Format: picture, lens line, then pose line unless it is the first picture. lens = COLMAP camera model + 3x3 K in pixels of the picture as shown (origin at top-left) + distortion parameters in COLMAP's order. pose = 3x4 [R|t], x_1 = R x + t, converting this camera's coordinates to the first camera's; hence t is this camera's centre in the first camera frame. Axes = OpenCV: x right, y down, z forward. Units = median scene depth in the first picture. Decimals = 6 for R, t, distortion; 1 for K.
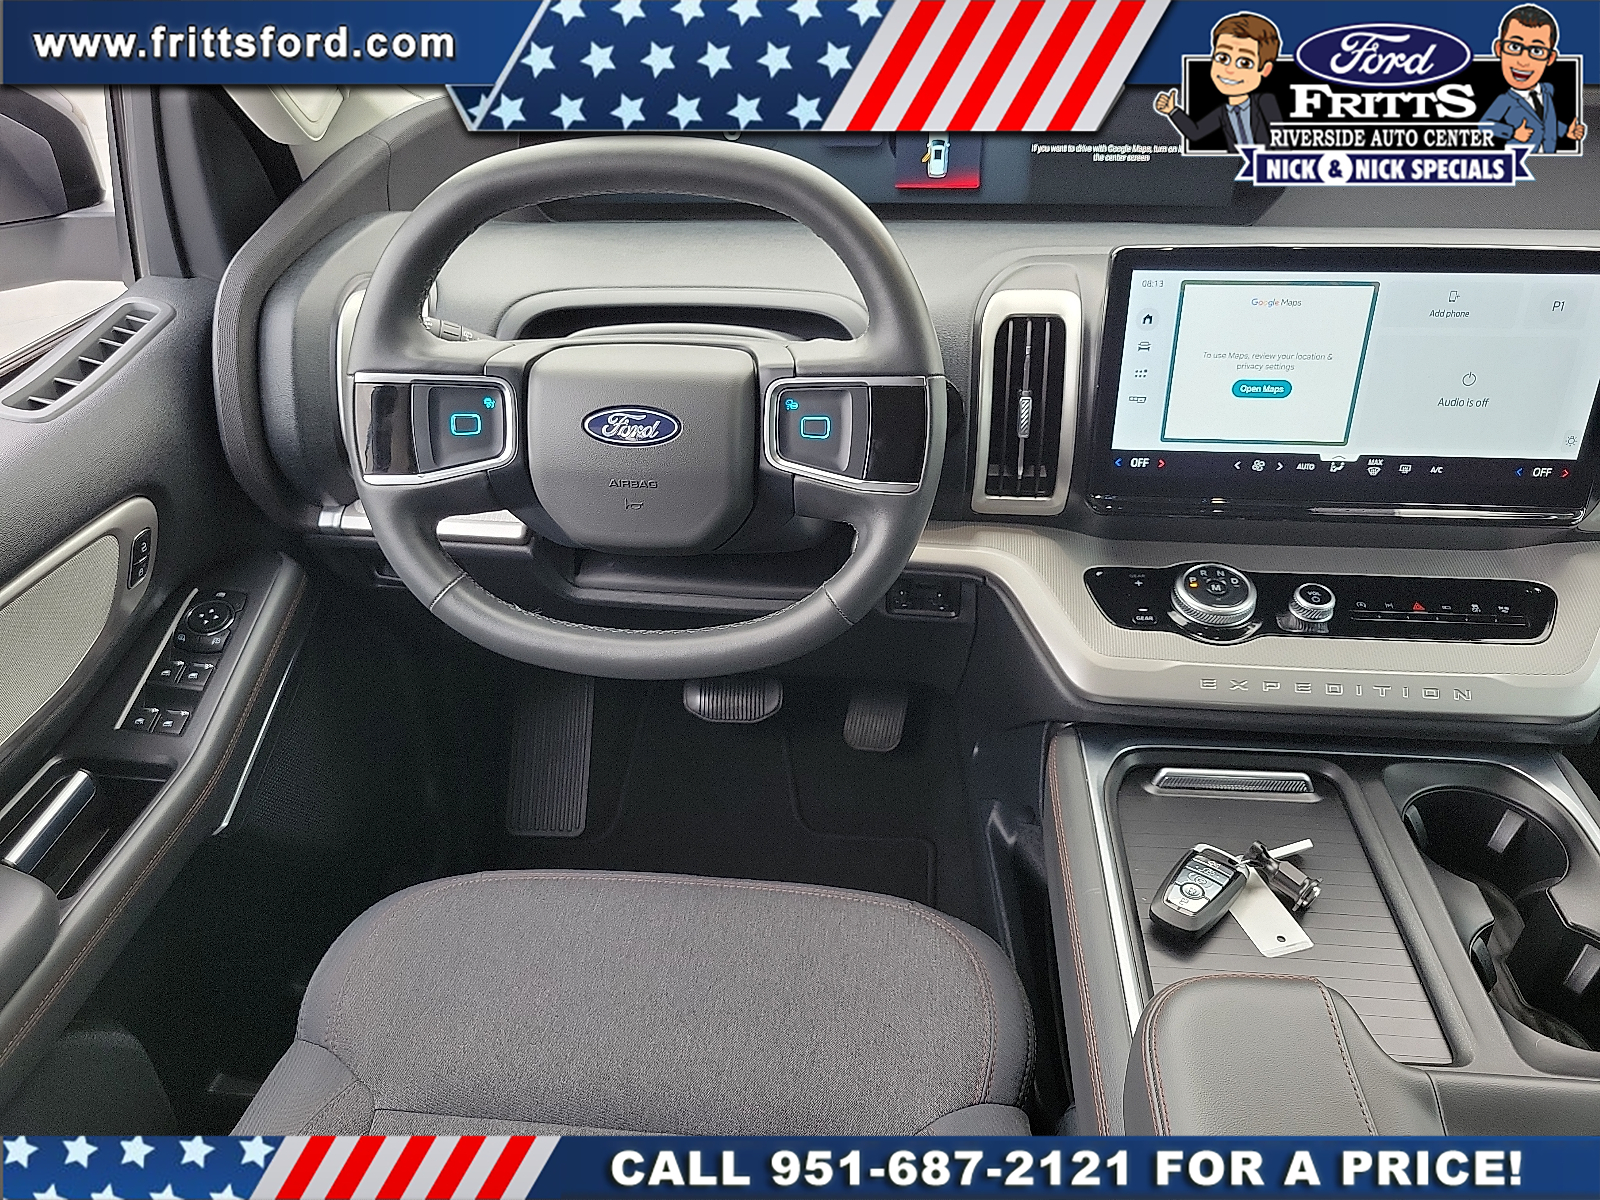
lens RADIAL K [[1249.6, 0, 784.1], [0, 1249.6, 599.4], [0, 0, 1]] dist [0.047945, -0.002160]
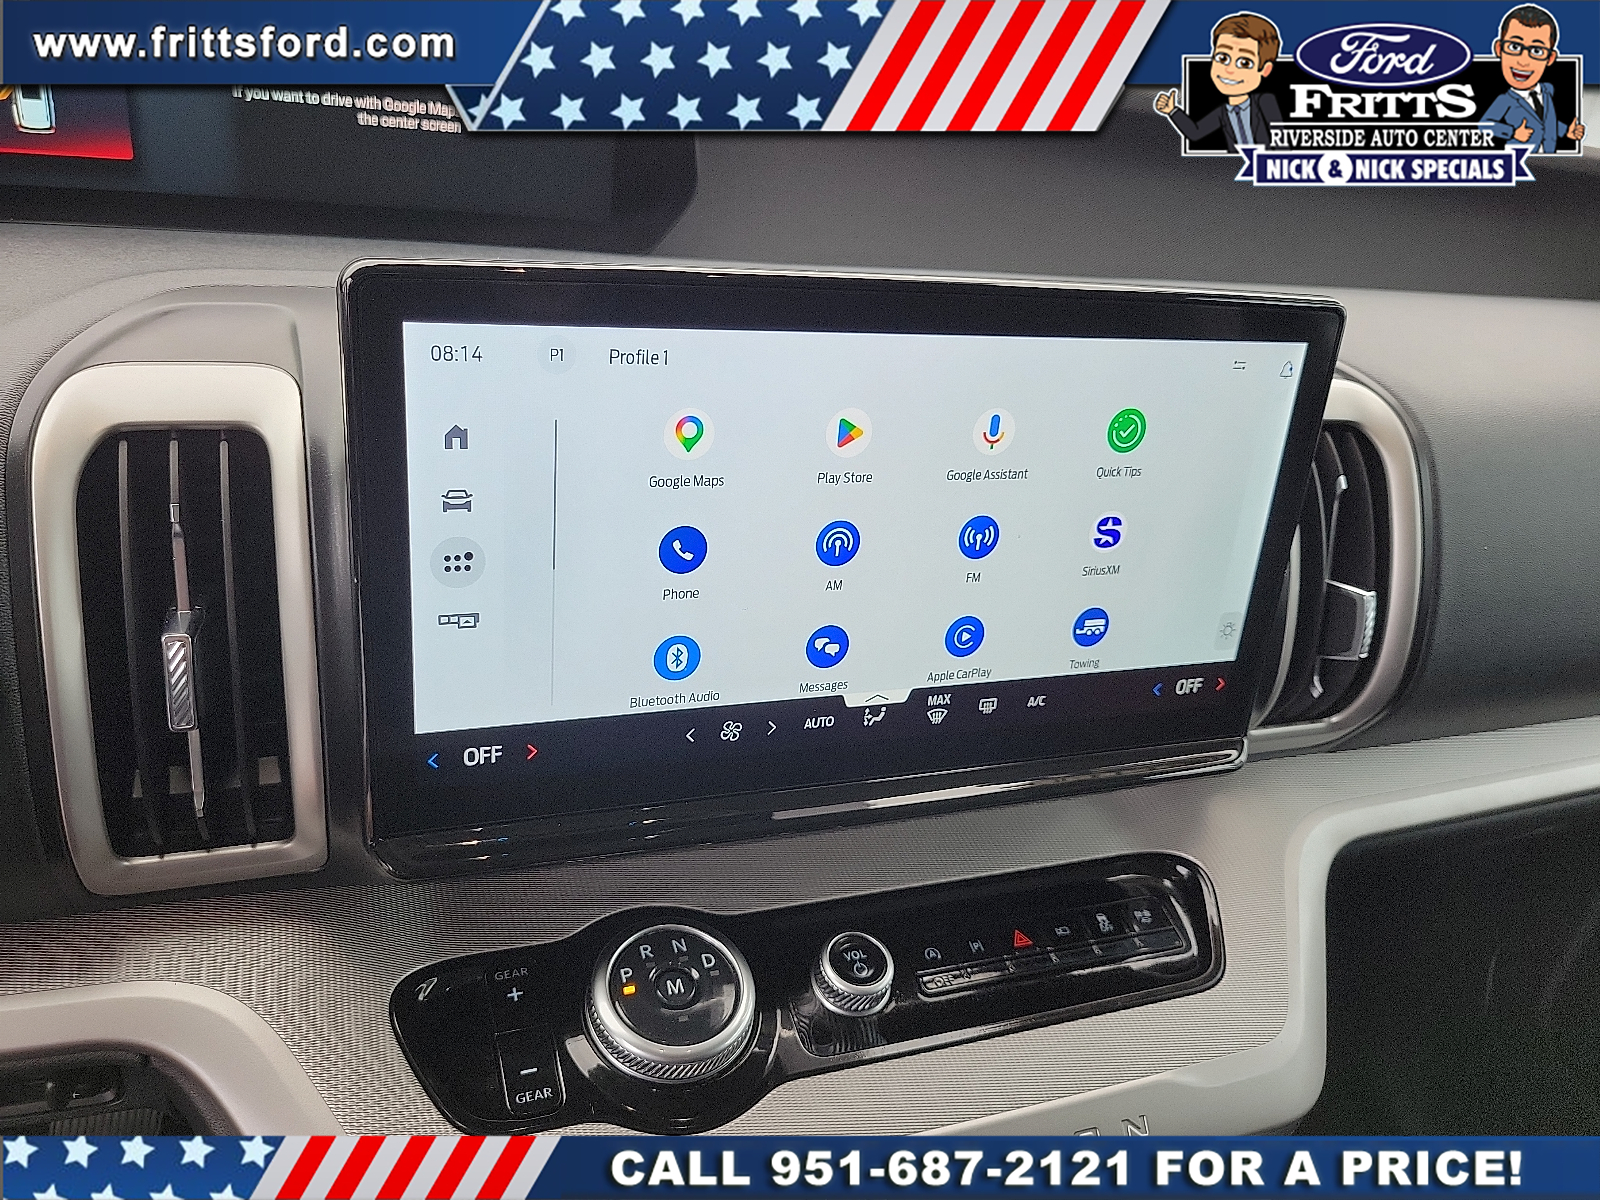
lens RADIAL K [[1249.6, 0, 791.8], [0, 1249.6, 594.3], [0, 0, 1]] dist [0.047945, -0.002160]
pose [[0.892919, -0.088324, 0.441468, 0.188880], [0.111659, 0.993377, -0.027098, -0.138980], [-0.436150, 0.073490, 0.896868, 0.550069]]
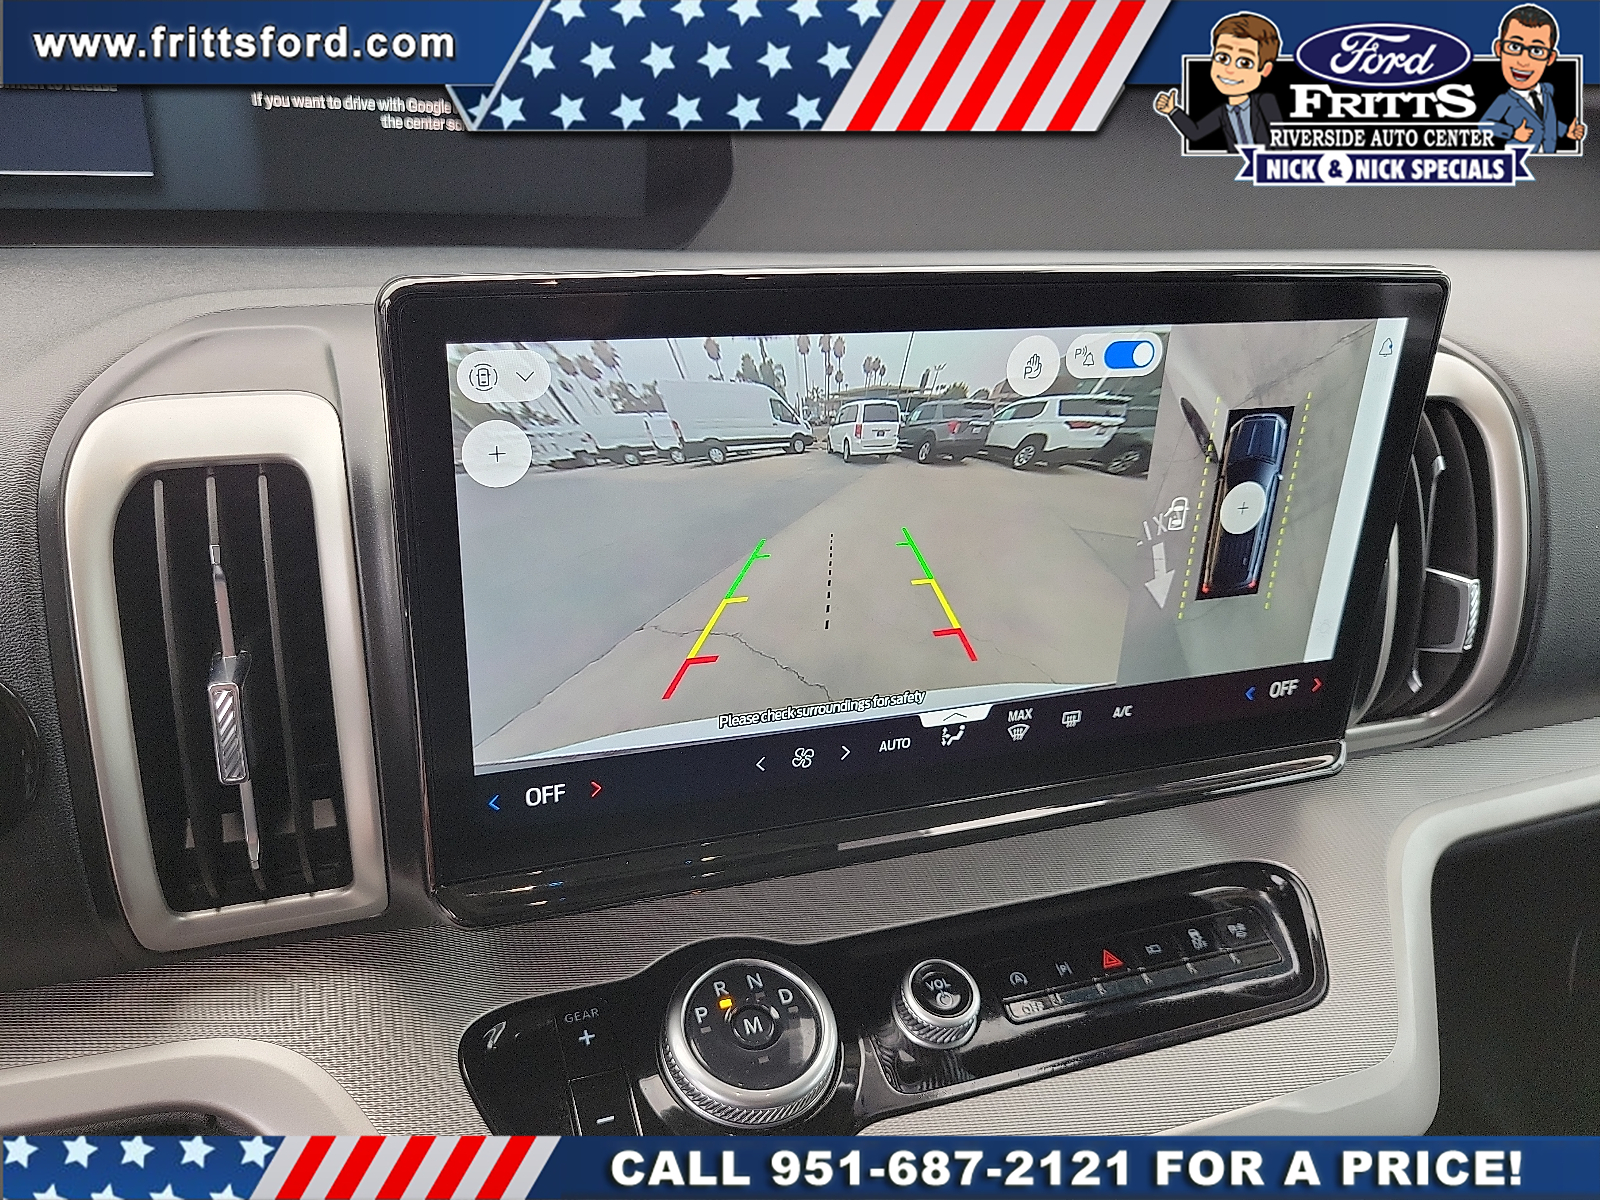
lens RADIAL K [[1249.6, 0, 784.6], [0, 1249.6, 601.2], [0, 0, 1]] dist [0.047945, -0.002160]
pose [[0.901588, -0.129740, 0.412682, 0.189282], [0.146791, 0.989120, -0.009734, -0.154571], [-0.406929, 0.069355, 0.910823, 0.578585]]
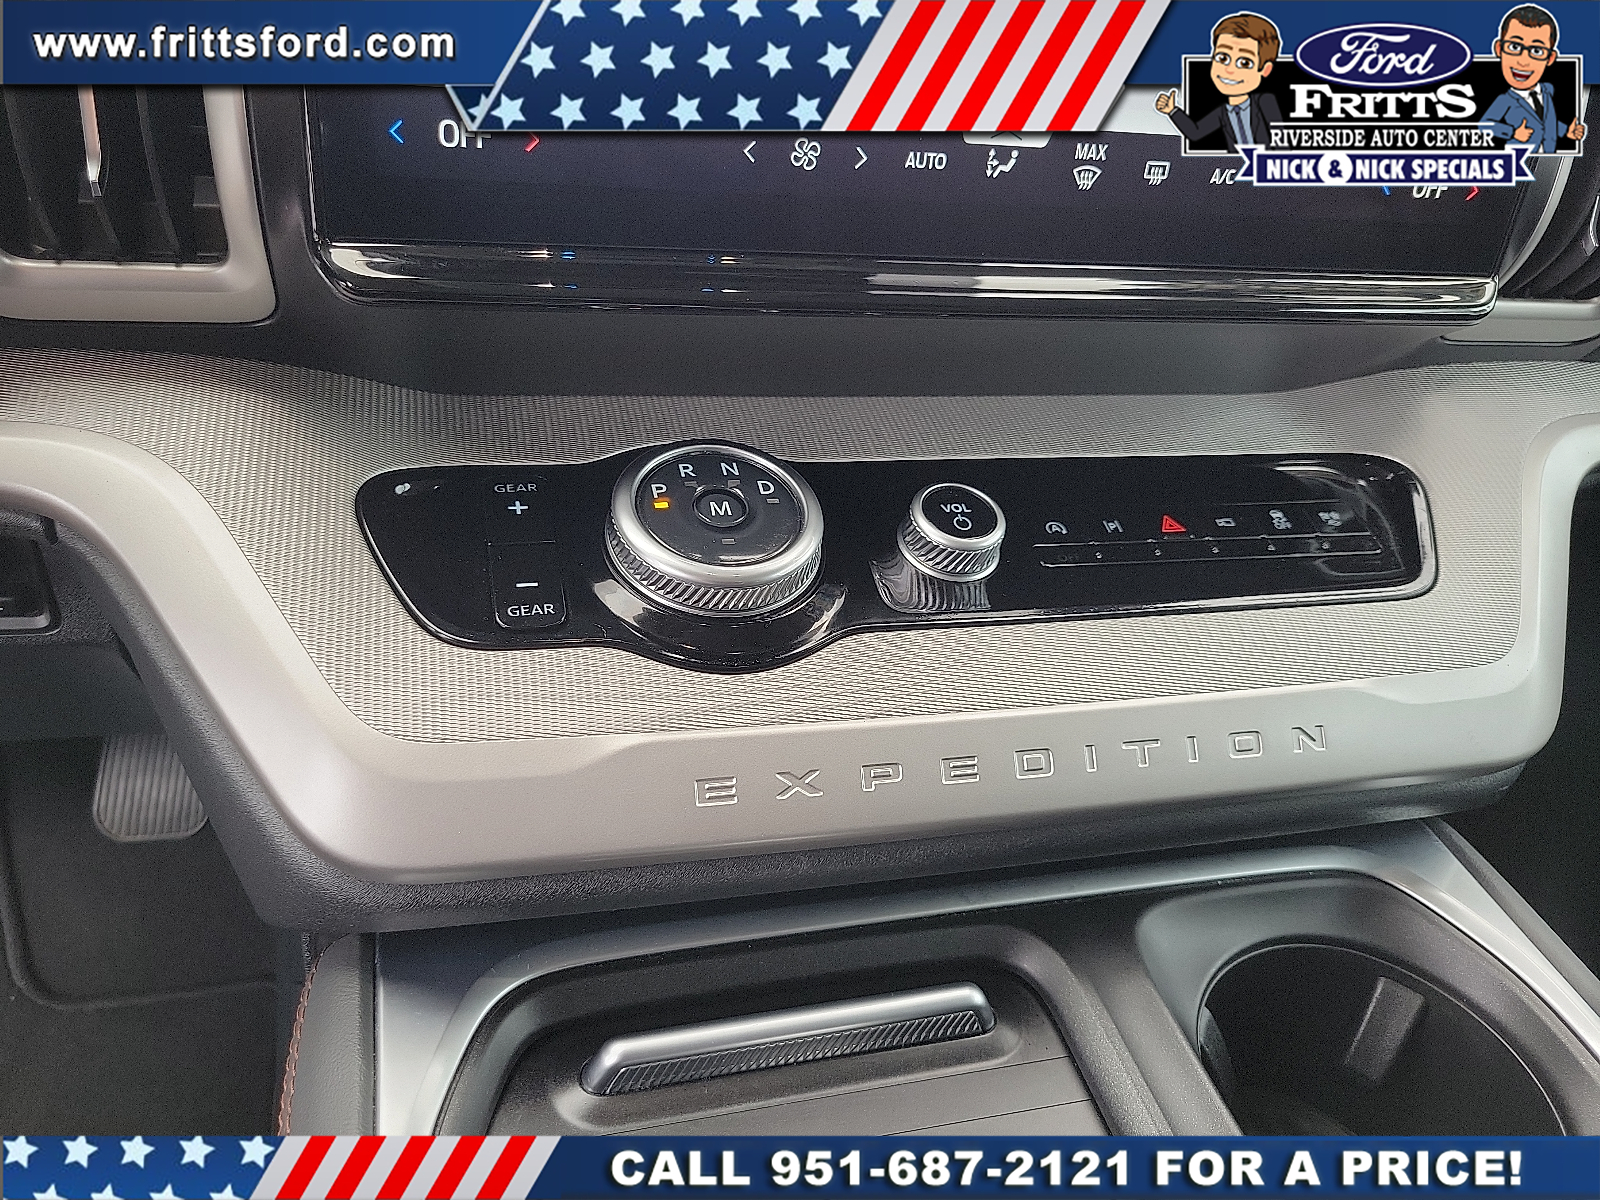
lens RADIAL K [[1249.6, 0, 812.1], [0, 1249.6, 594.9], [0, 0, 1]] dist [0.047945, -0.002160]
pose [[0.927487, -0.082134, 0.364721, 0.235189], [0.065821, 0.996204, 0.056960, -0.003543], [-0.368015, -0.028824, 0.929373, 0.655170]]
